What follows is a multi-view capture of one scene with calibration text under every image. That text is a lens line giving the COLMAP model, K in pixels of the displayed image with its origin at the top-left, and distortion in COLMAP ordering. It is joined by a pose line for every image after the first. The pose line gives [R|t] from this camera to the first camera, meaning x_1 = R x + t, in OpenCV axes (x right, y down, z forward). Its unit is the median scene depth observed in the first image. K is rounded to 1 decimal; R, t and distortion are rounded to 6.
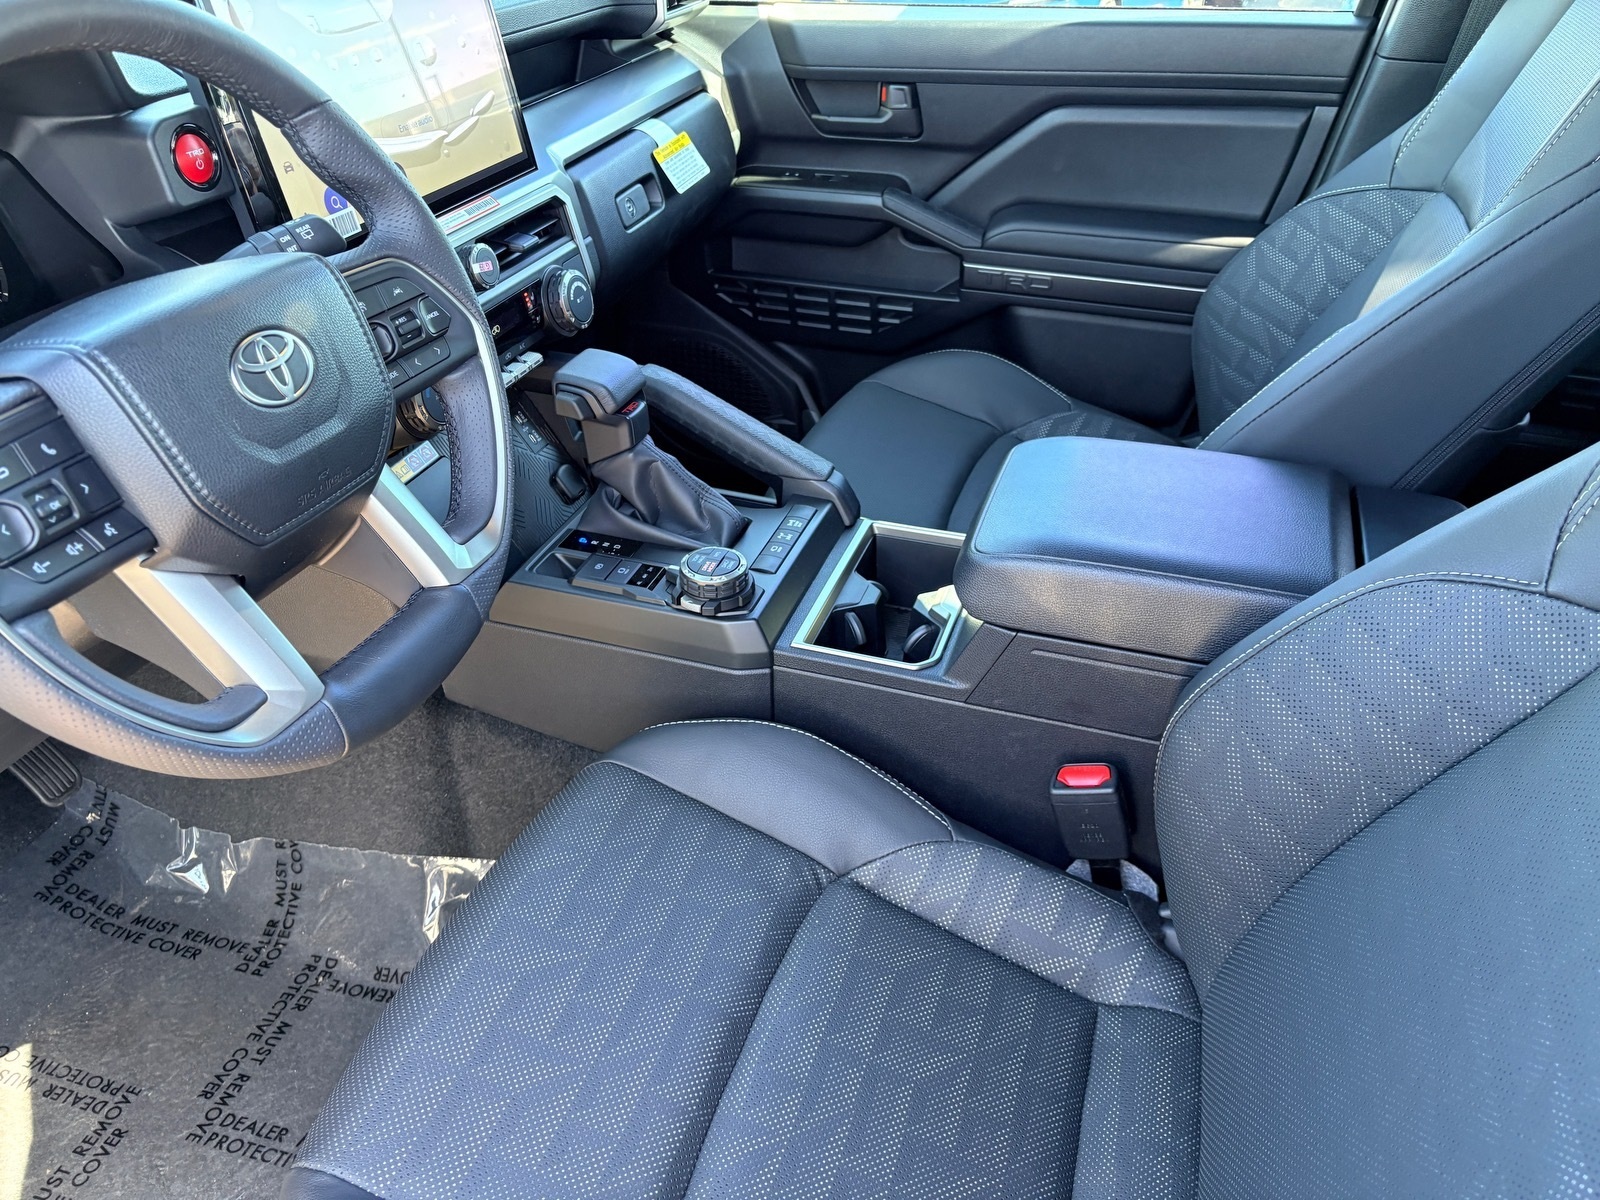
lens RADIAL K [[1224.9, 0, 796.1], [0, 1224.9, 603.1], [0, 0, 1]] dist [0.041357, -0.052506]
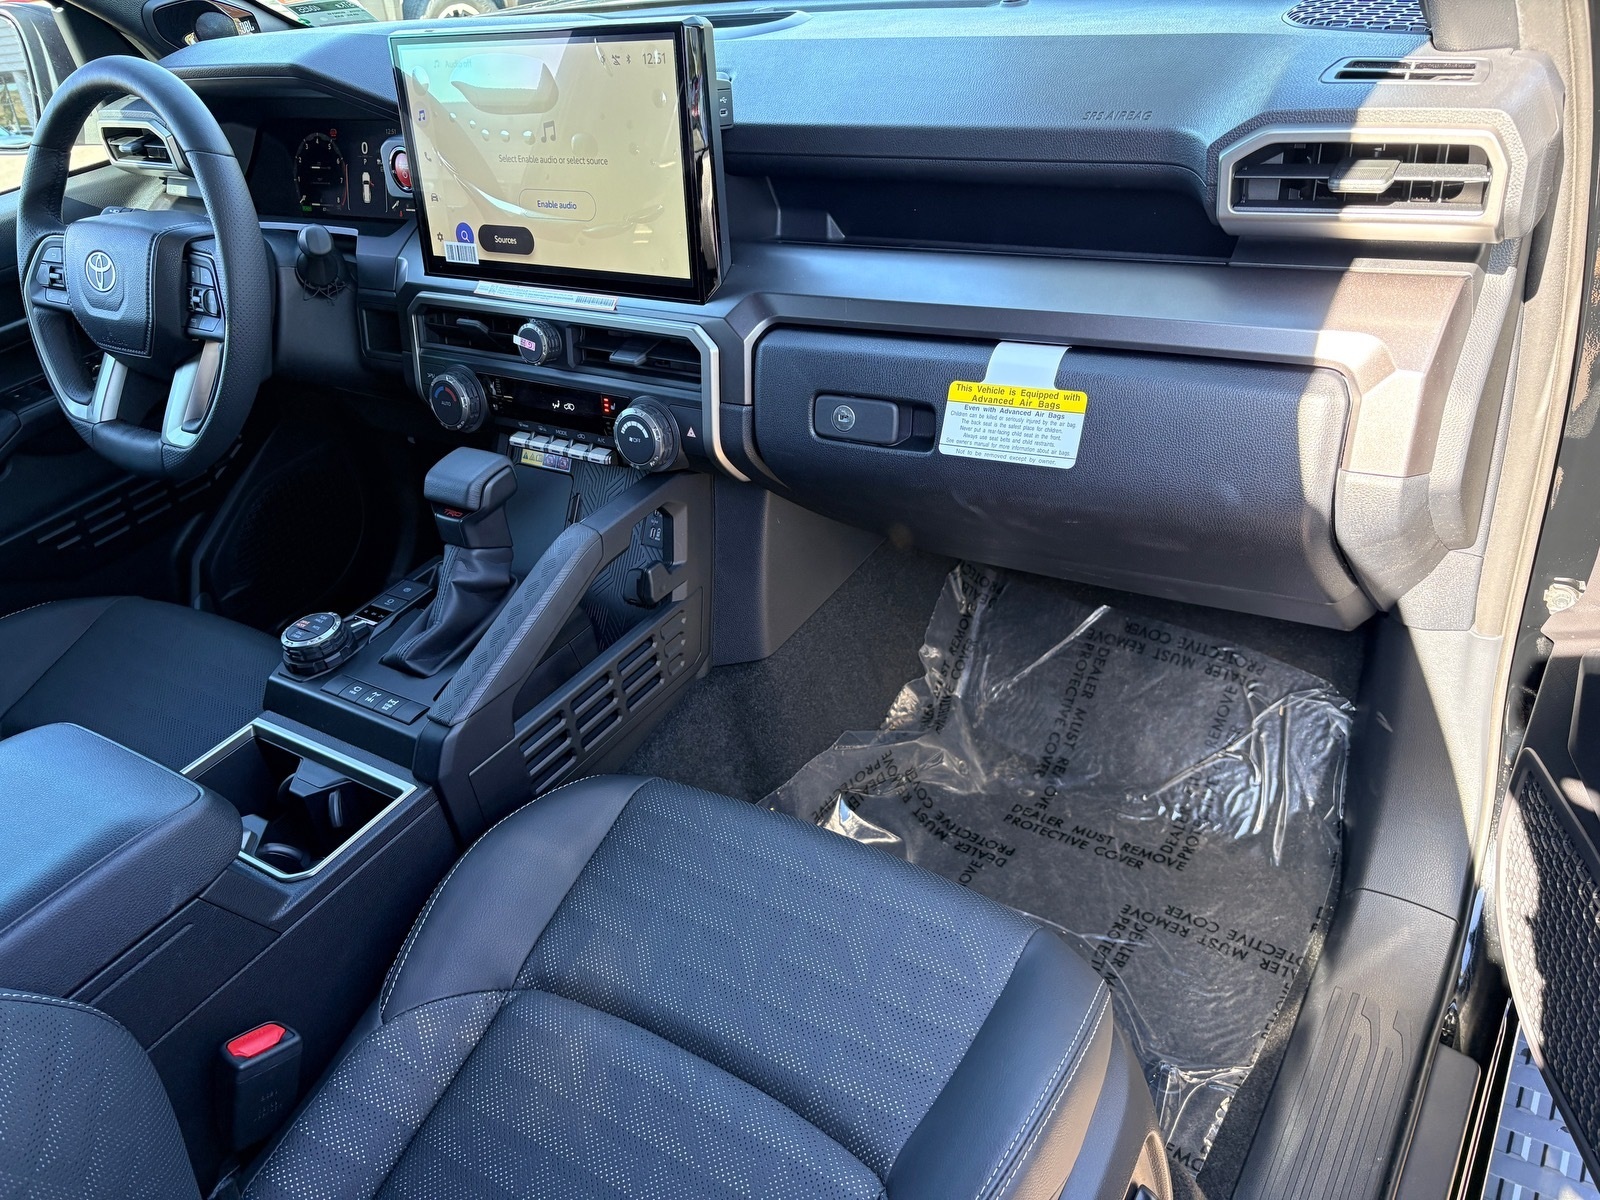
lens RADIAL K [[1224.9, 0, 792.0], [0, 1224.9, 604.5], [0, 0, 1]] dist [0.041357, -0.052506]
pose [[-0.262178, 0.565676, -0.781840, 0.662451], [-0.398713, 0.674299, 0.621570, -0.892902], [0.878801, 0.474692, 0.048757, 1.282331]]
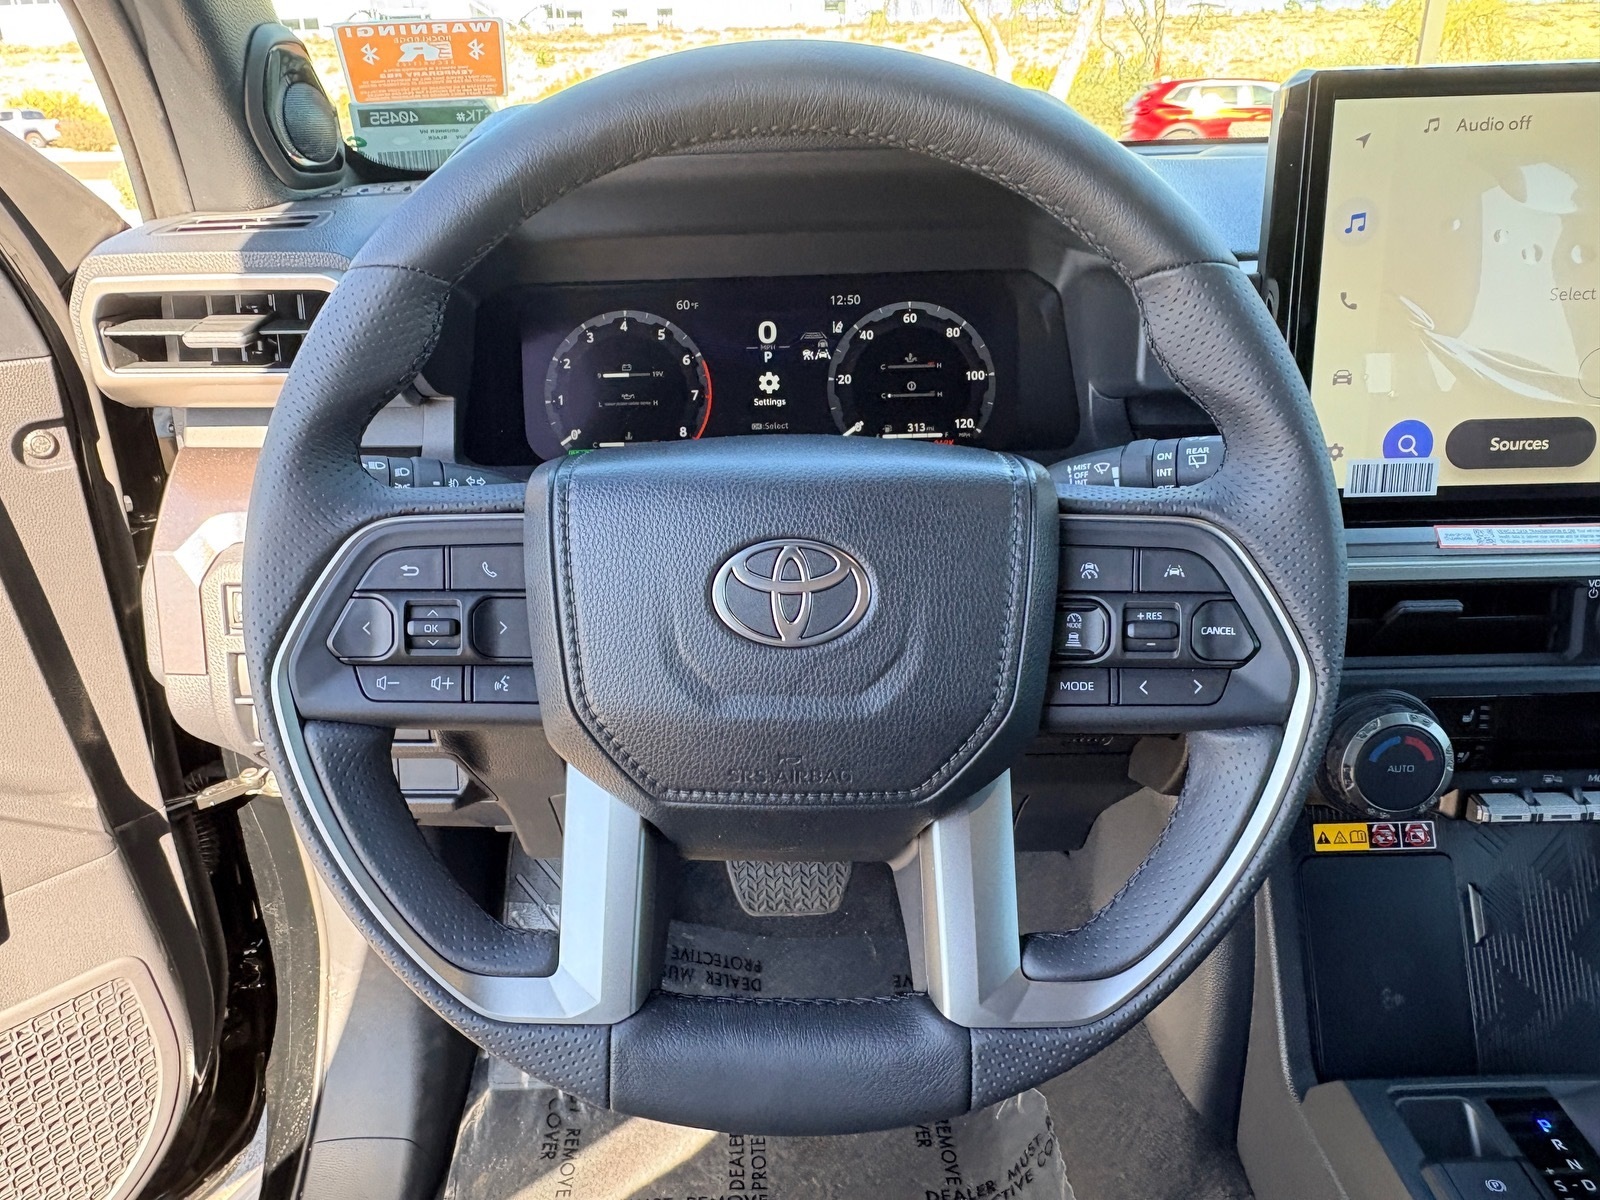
lens RADIAL K [[1156.8, 0, 764.0], [0, 1156.8, 600.8], [0, 0, 1]] dist [-0.002027, 0.004244]
pose [[0.315855, 0.378762, -0.869928, 0.076512], [-0.494336, 0.848285, 0.189854, -0.184011], [0.809856, 0.370070, 0.455171, 0.432914]]
